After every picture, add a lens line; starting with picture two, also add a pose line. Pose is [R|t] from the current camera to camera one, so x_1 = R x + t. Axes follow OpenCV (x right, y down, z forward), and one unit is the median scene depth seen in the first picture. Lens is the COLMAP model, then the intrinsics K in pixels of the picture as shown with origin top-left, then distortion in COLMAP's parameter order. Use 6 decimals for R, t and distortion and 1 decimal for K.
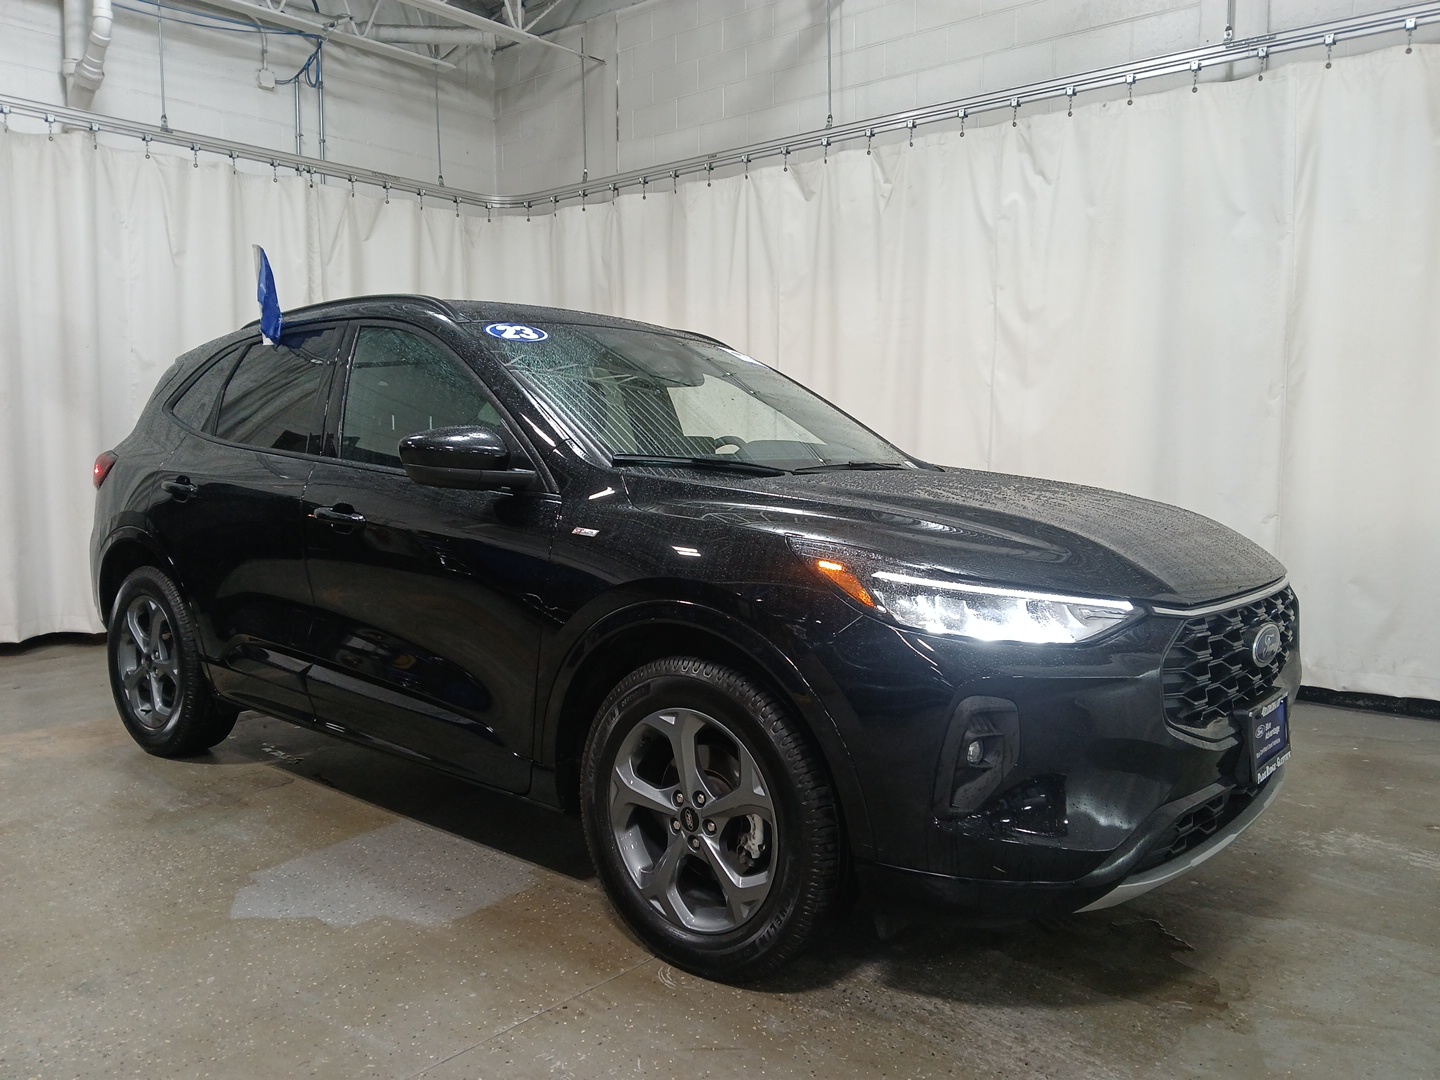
lens RADIAL K [[1135.1, 0, 710.7], [0, 1135.1, 550.1], [0, 0, 1]] dist [0.046242, -0.051971]
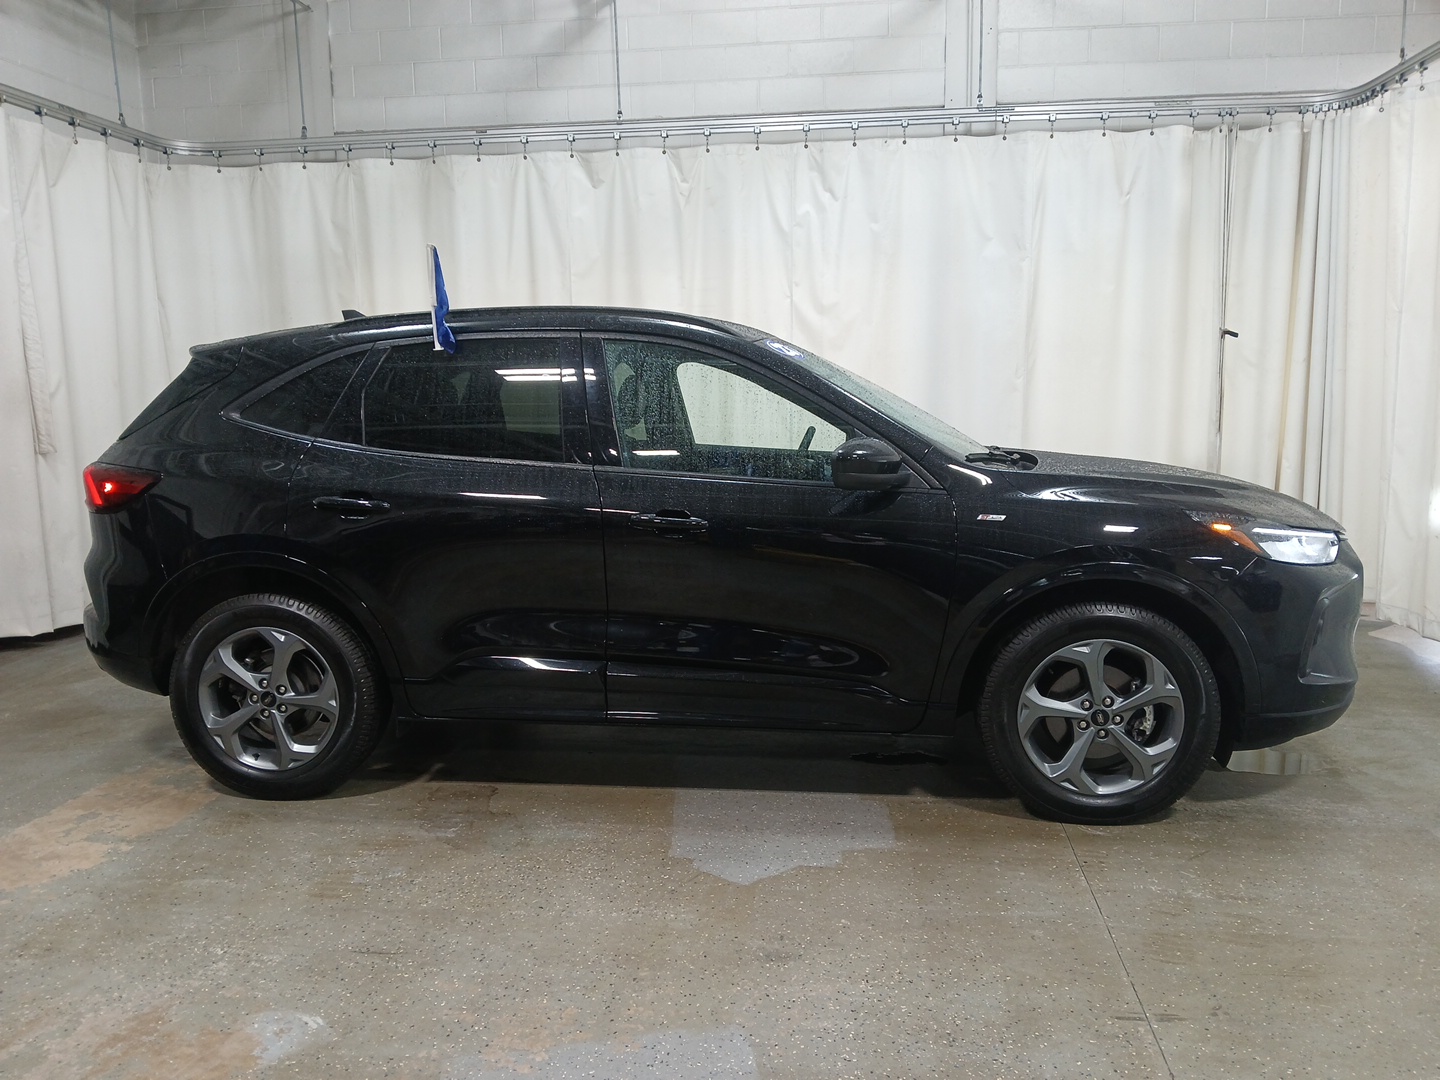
lens RADIAL K [[1135.1, 0, 692.7], [0, 1135.1, 569.1], [0, 0, 1]] dist [0.046242, -0.051971]
pose [[0.834197, -0.108636, 0.540660, -0.561157], [0.071998, 0.993468, 0.088532, -0.049707], [-0.546746, -0.034927, 0.836570, 0.052567]]
